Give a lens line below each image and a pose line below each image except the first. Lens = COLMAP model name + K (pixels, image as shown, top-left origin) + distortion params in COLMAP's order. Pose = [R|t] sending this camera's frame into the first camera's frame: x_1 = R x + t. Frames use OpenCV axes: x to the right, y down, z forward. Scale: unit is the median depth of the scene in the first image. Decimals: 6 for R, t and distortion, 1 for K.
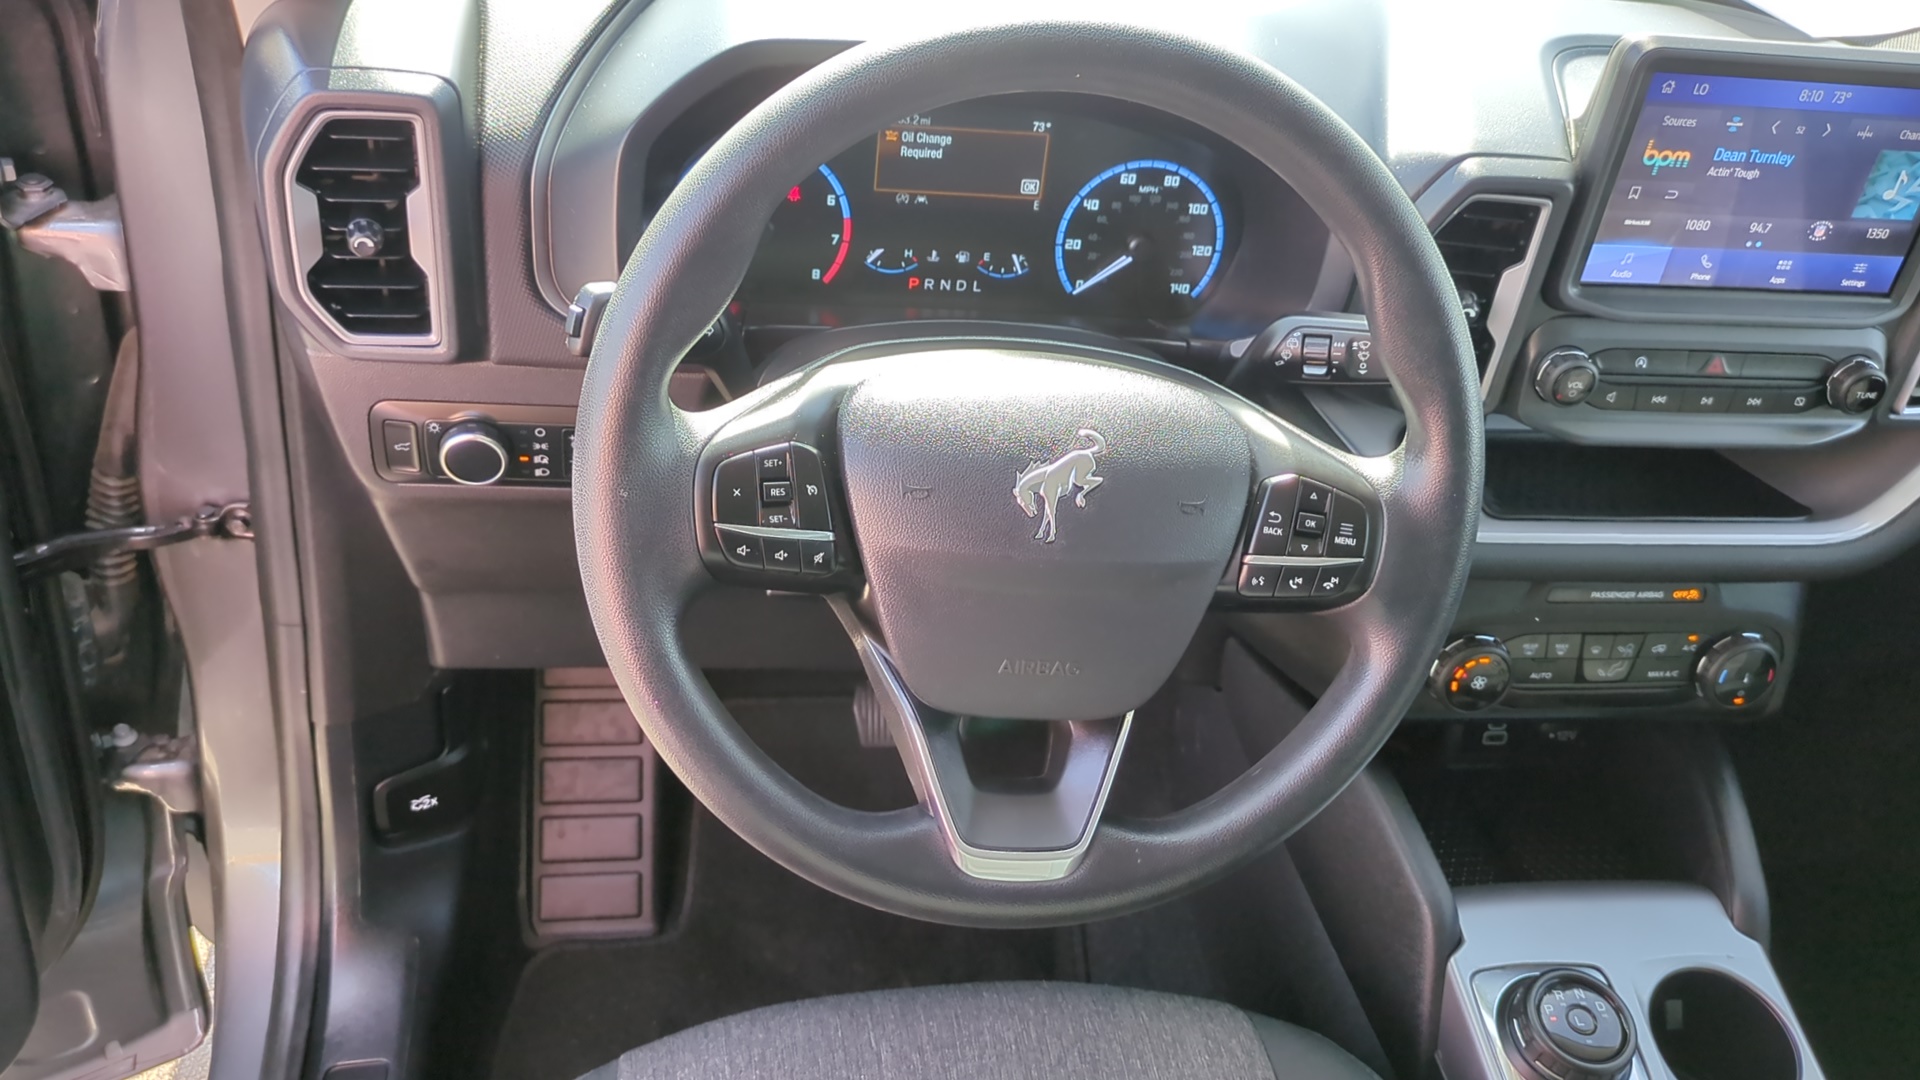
lens RADIAL K [[1666.0, 0, 967.8], [0, 1666.0, 530.8], [0, 0, 1]] dist [0.054553, -0.082493]
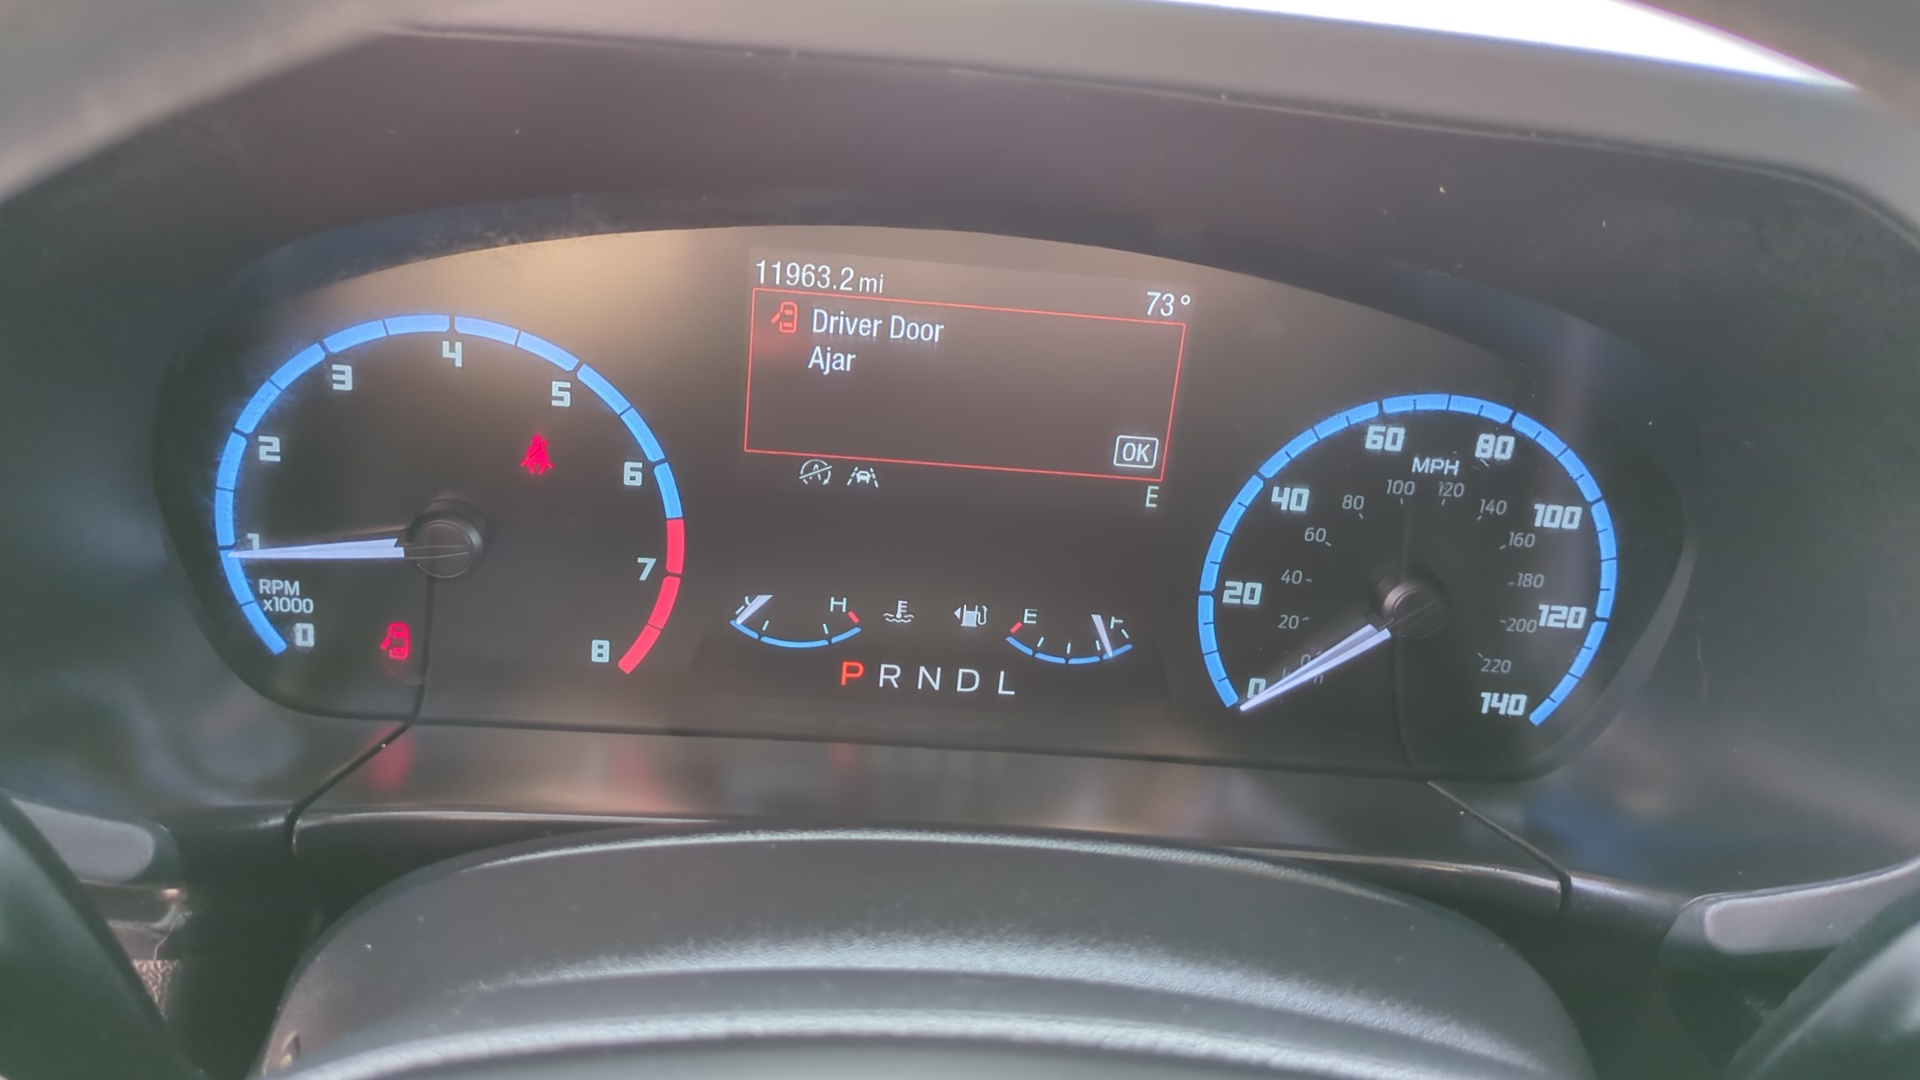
lens RADIAL K [[1650.6, 0, 973.6], [0, 1650.6, 529.9], [0, 0, 1]] dist [0.056579, -0.059022]
pose [[0.996493, 0.026022, -0.079522, 0.029932], [-0.038413, 0.986611, -0.158503, -0.122363], [0.074333, 0.161002, 0.984151, 0.605443]]
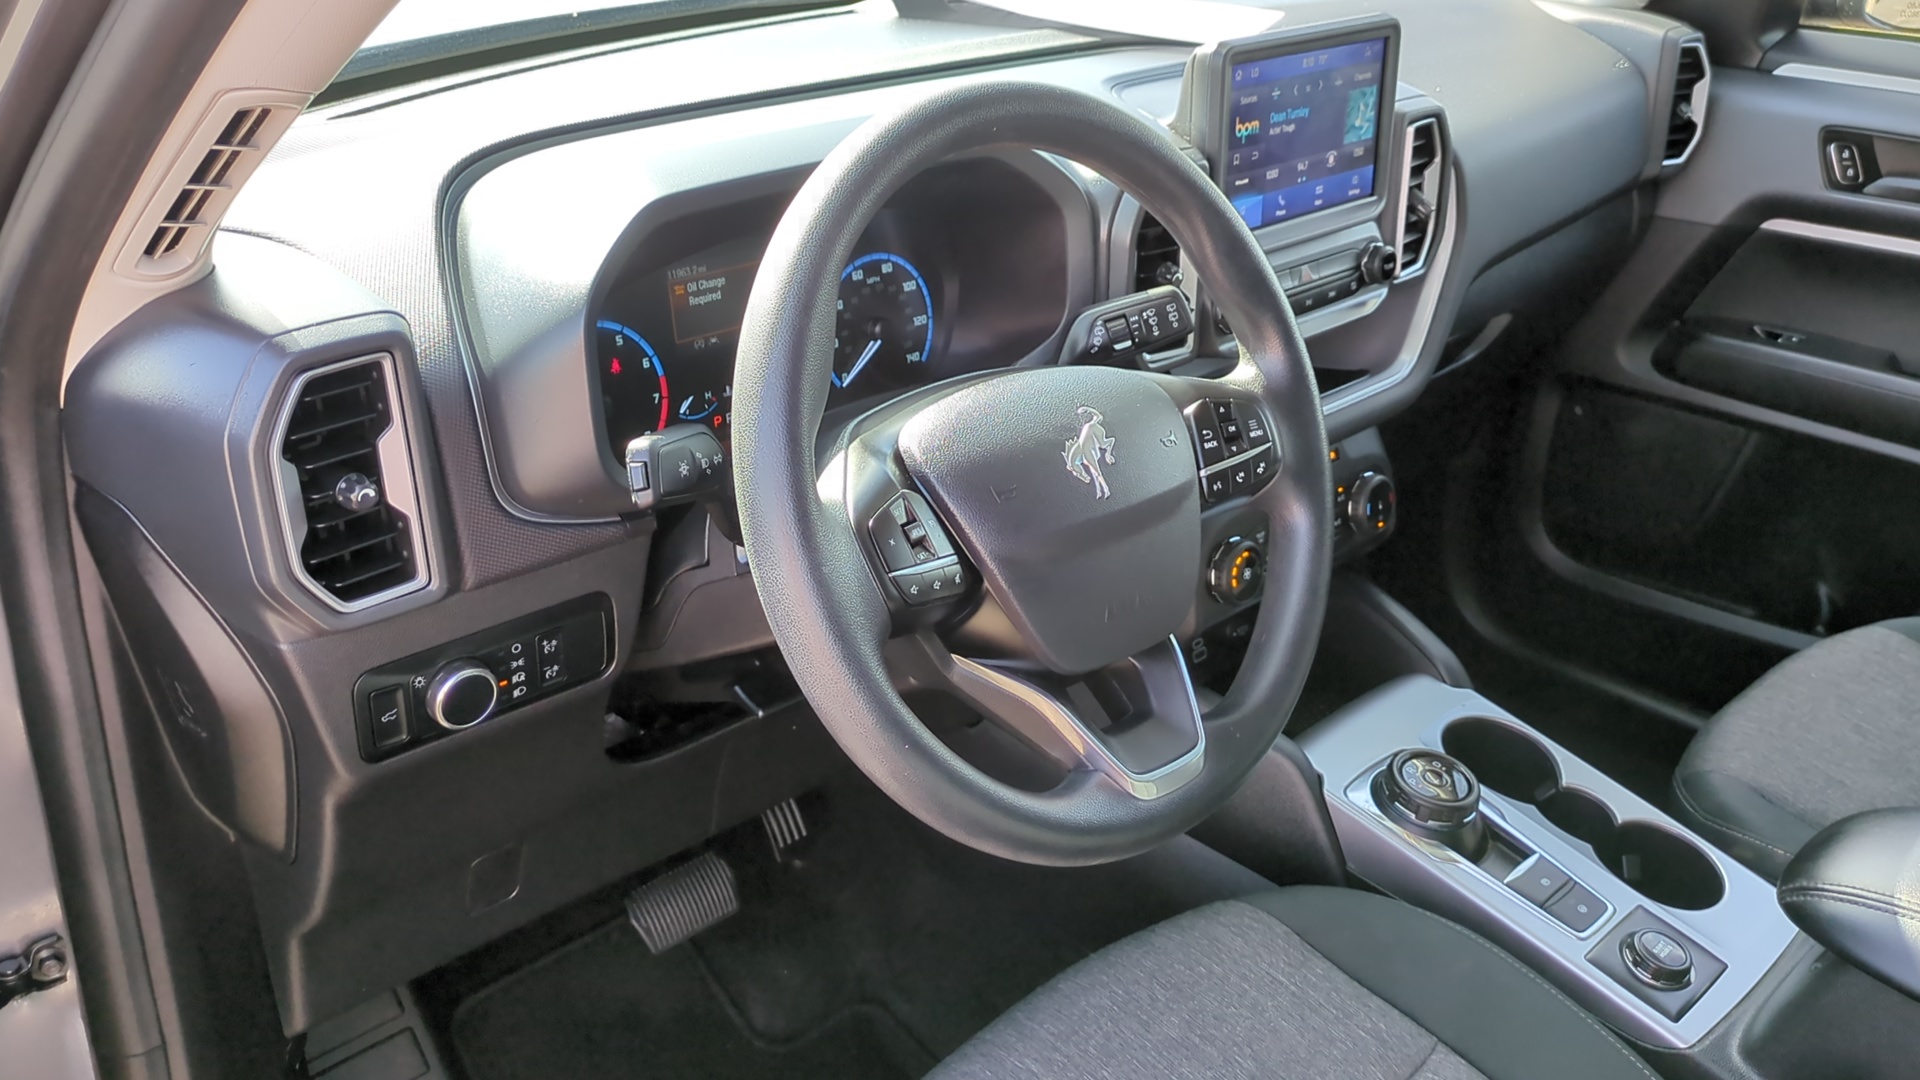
lens RADIAL K [[1650.6, 0, 973.6], [0, 1650.6, 529.9], [0, 0, 1]] dist [0.056579, -0.059022]
pose [[0.803549, -0.346367, 0.484086, -0.449975], [0.414235, 0.909422, -0.036904, 0.023470], [-0.427456, 0.230179, 0.874242, 0.013207]]
